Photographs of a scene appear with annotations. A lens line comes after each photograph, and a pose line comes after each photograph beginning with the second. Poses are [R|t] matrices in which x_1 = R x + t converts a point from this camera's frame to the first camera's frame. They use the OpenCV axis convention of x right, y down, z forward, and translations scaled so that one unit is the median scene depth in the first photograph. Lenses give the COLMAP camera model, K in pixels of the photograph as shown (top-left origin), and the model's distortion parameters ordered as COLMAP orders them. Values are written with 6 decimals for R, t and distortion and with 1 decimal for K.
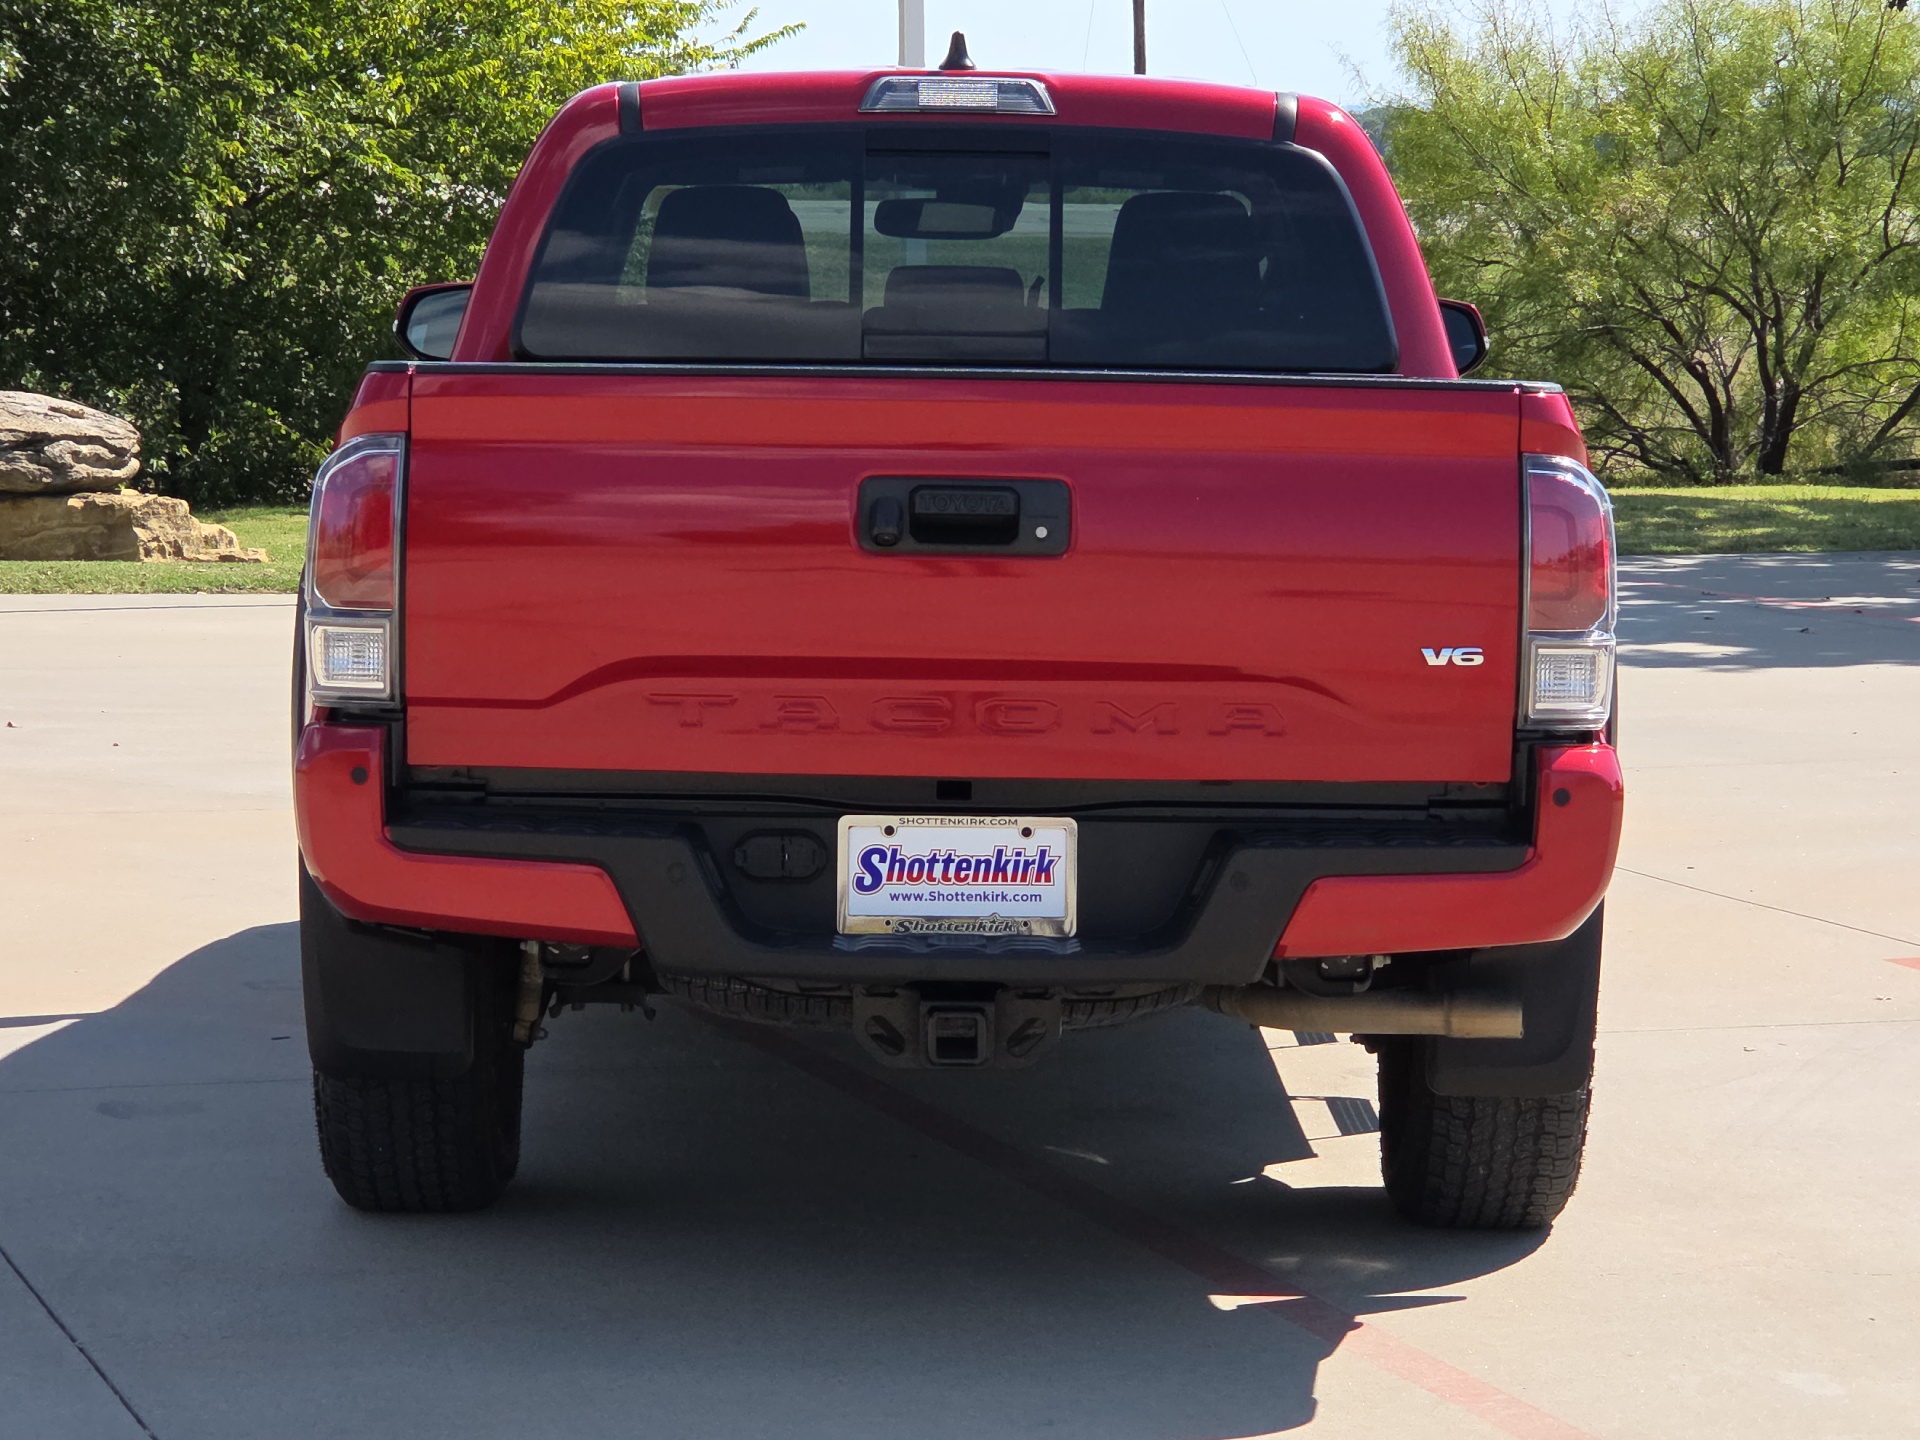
lens RADIAL K [[5221.4, 0, 966.5], [0, 5221.4, 726.8], [0, 0, 1]] dist [-0.754594, 0.000000]
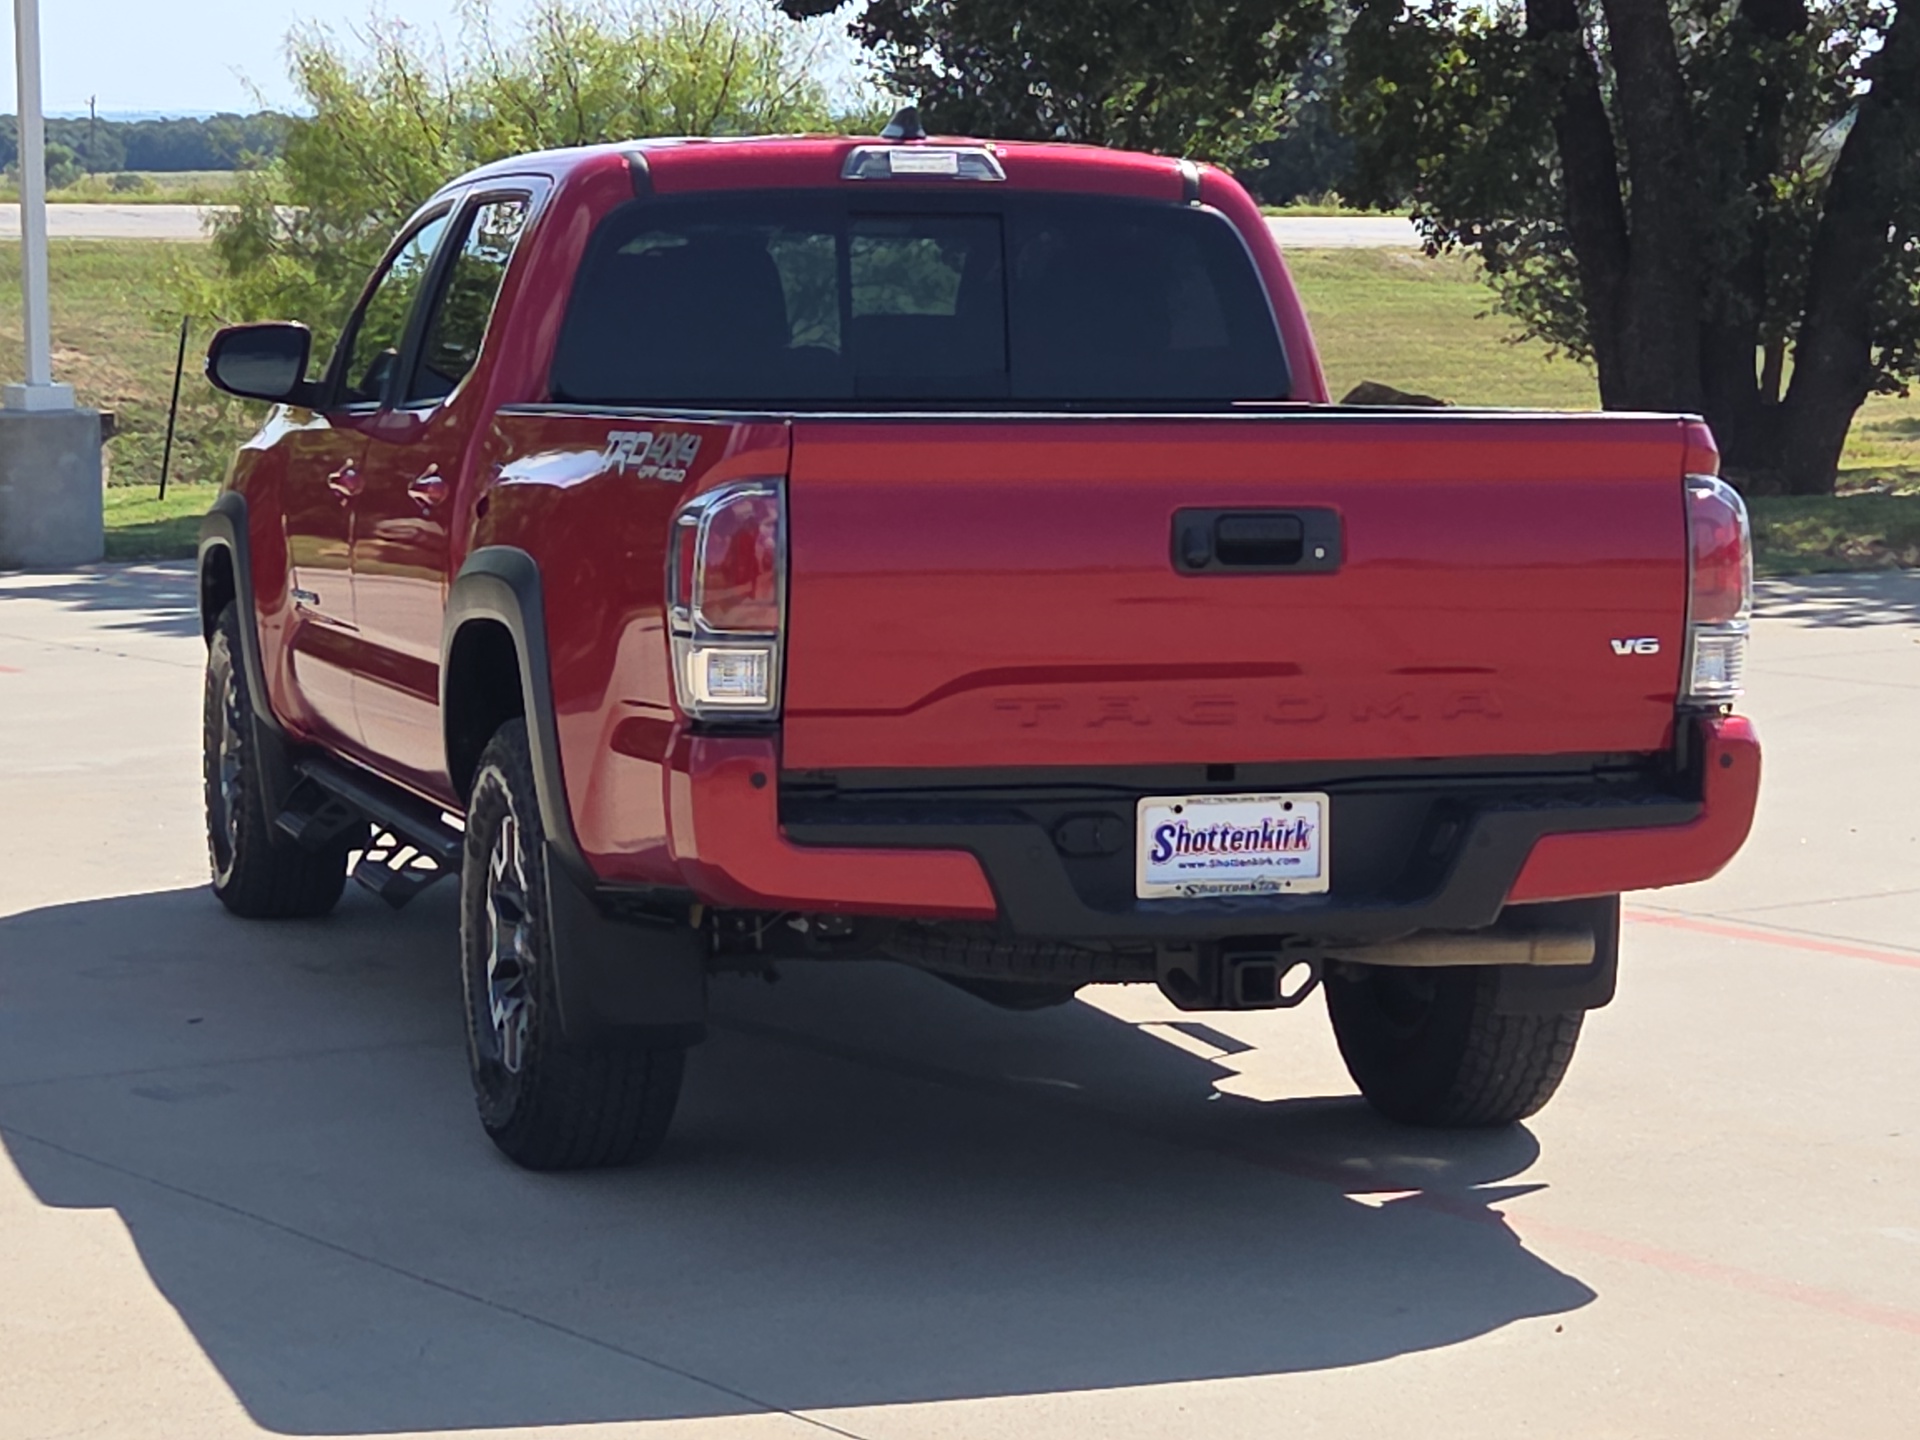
lens RADIAL K [[4658.3, 0, 961.9], [0, 4658.3, 721.8], [0, 0, 1]] dist [0.040639, 0.000000]
pose [[0.960717, -0.034778, 0.275341, -0.349314], [0.032246, 0.999386, 0.013720, -0.015735], [-0.275649, -0.004302, 0.961249, 0.006514]]
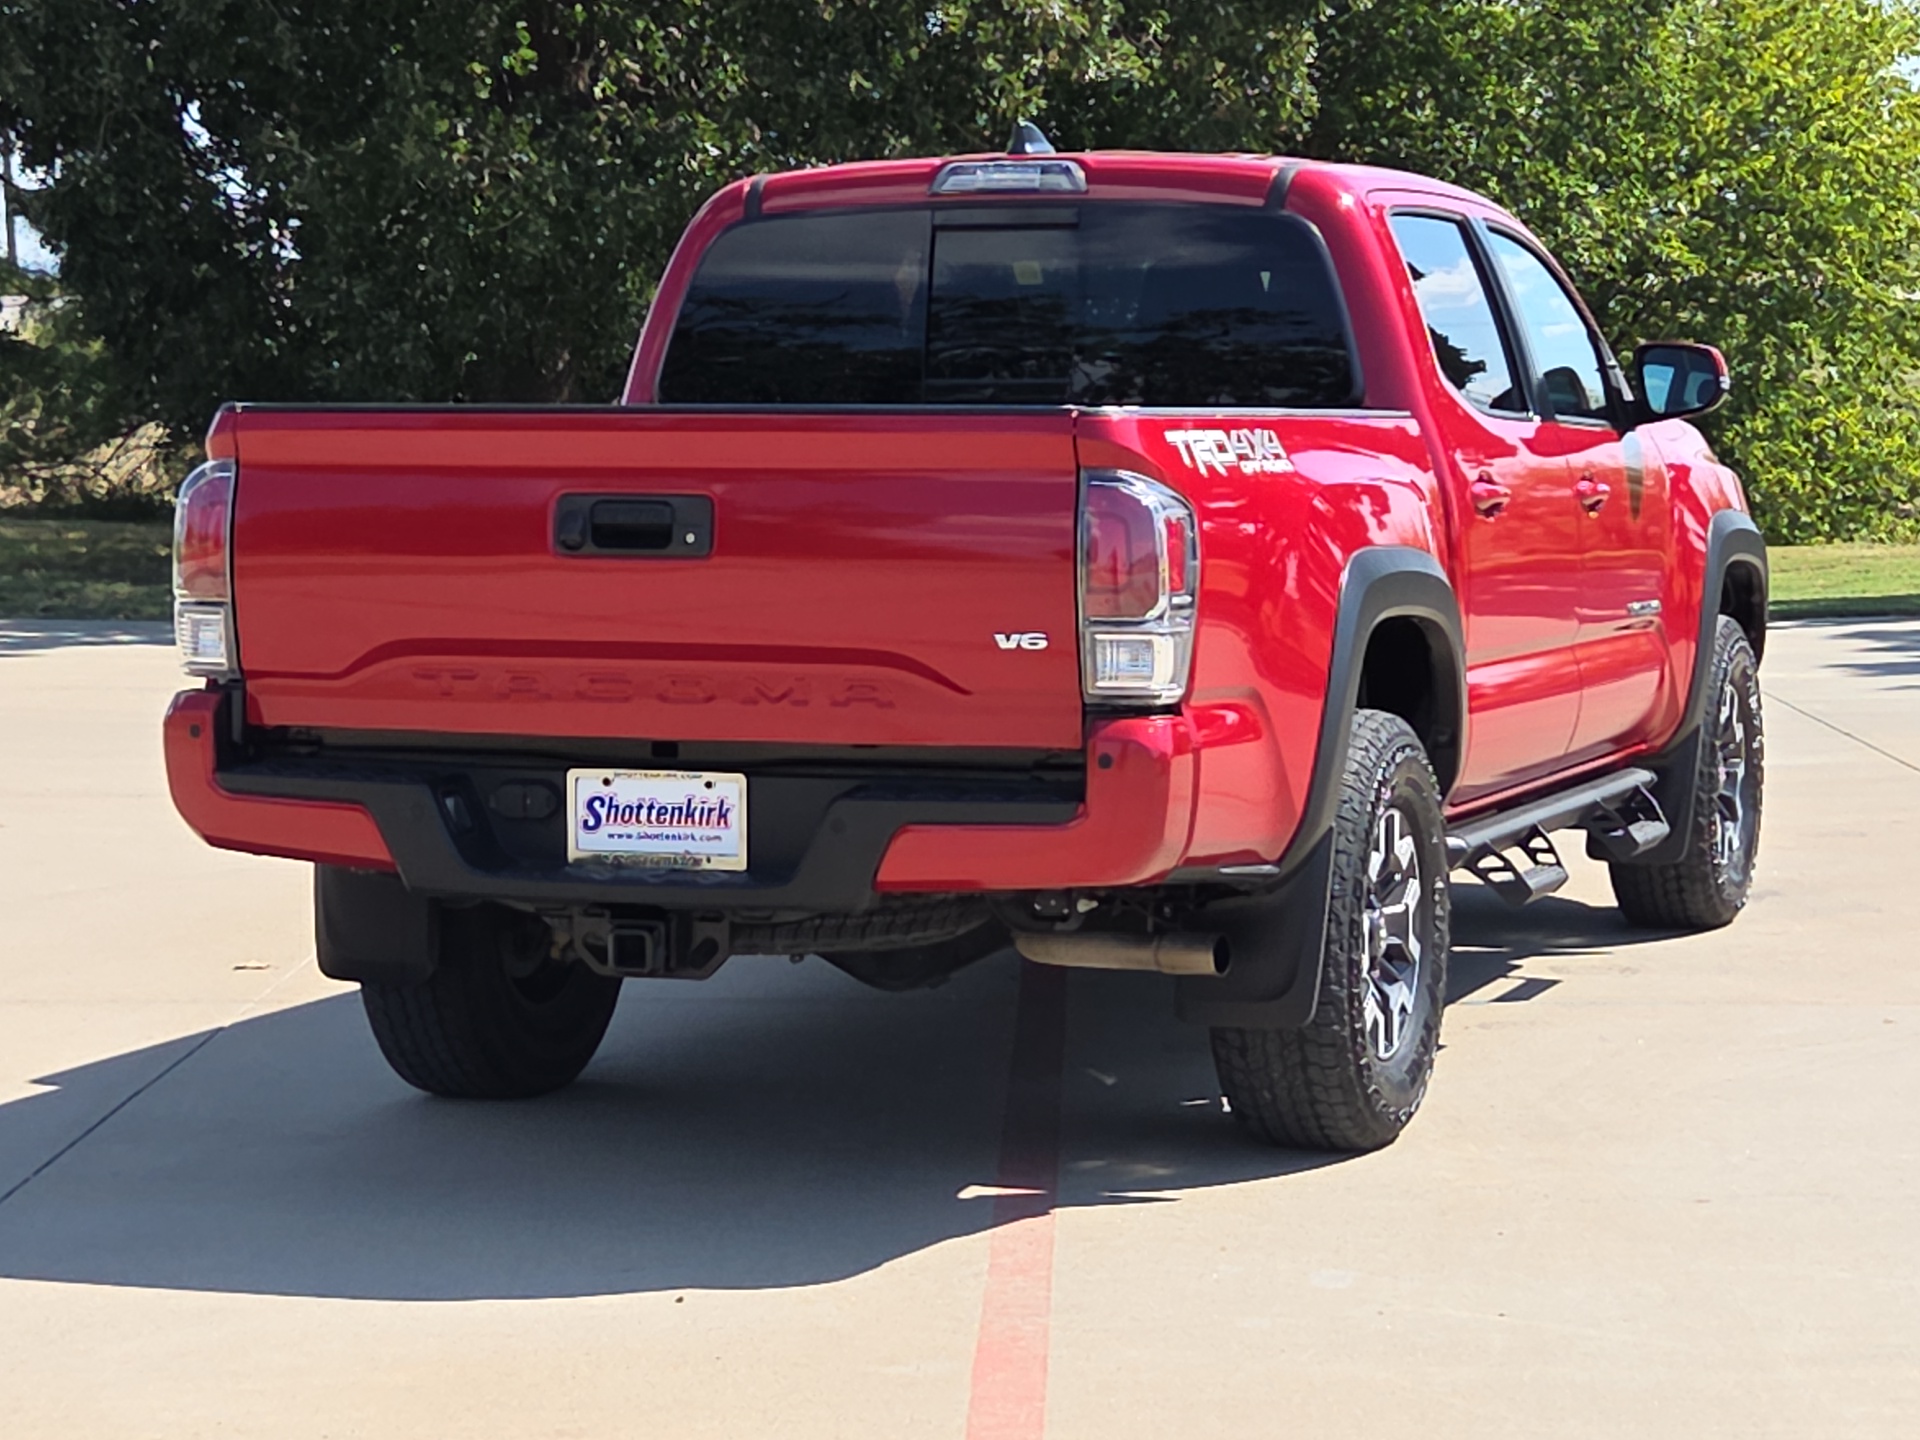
lens RADIAL K [[4582.5, 0, 960.5], [0, 4582.5, 722.8], [0, 0, 1]] dist [-0.076516, 0.000000]
pose [[0.936184, 0.010540, -0.351351, 0.442752], [-0.013581, 0.999889, -0.006191, 0.011569], [0.351247, 0.010568, 0.936223, 0.018289]]
